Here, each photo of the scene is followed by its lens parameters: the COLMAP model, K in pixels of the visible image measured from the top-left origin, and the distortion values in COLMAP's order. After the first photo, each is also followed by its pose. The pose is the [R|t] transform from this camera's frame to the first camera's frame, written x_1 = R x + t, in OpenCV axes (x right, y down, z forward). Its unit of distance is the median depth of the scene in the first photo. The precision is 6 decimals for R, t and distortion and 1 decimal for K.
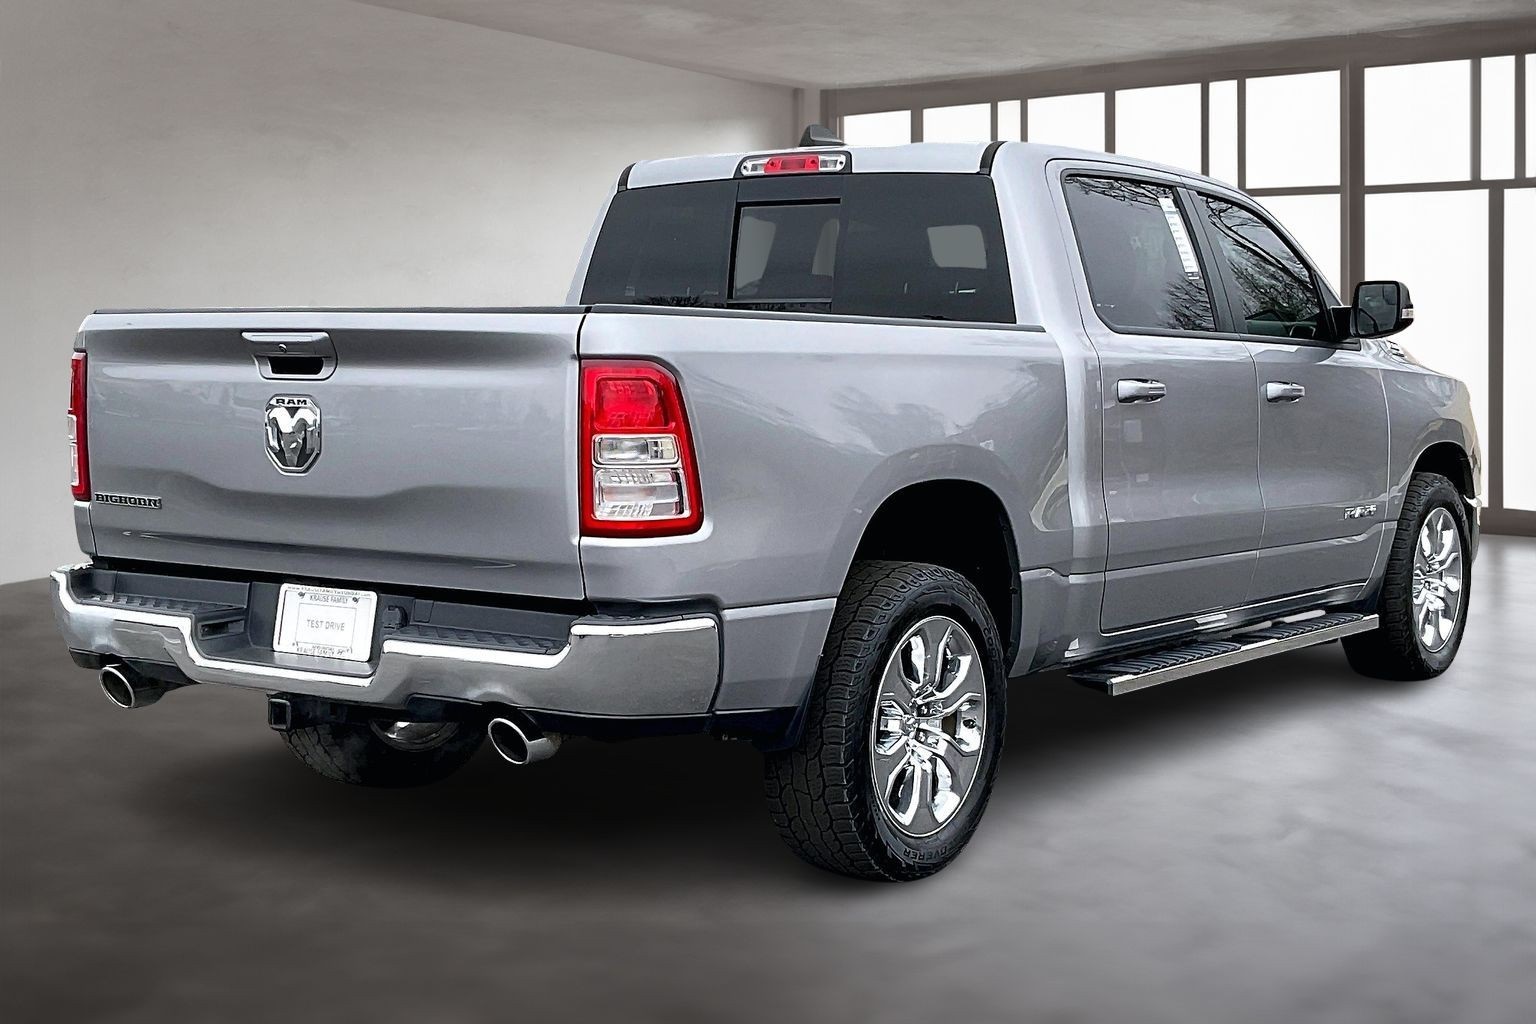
lens RADIAL K [[2214.0, 0, 768.0], [0, 2214.0, 512.0], [0, 0, 1]] dist [0.097082, -0.014713]
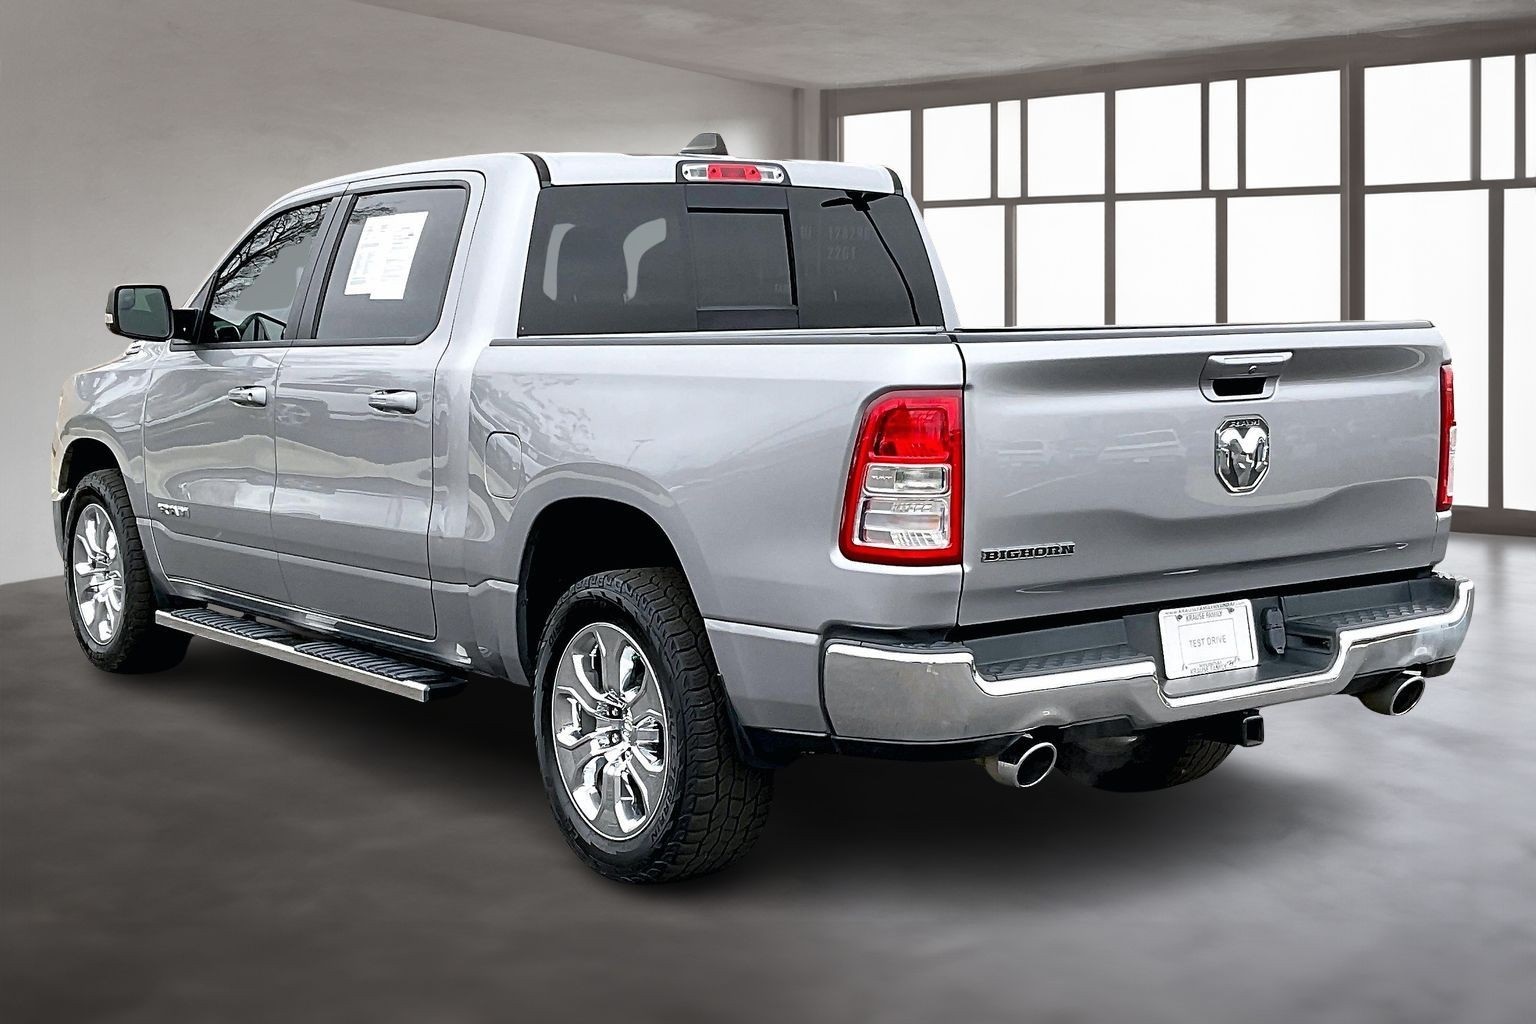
lens RADIAL K [[2214.0, 0, 768.0], [0, 2214.0, 512.0], [0, 0, 1]] dist [0.097082, -0.014713]
pose [[0.300736, -0.102024, 0.948235, -1.214324], [0.086248, 0.993097, 0.079497, -0.105648], [-0.949799, 0.057876, 0.307460, 0.875331]]
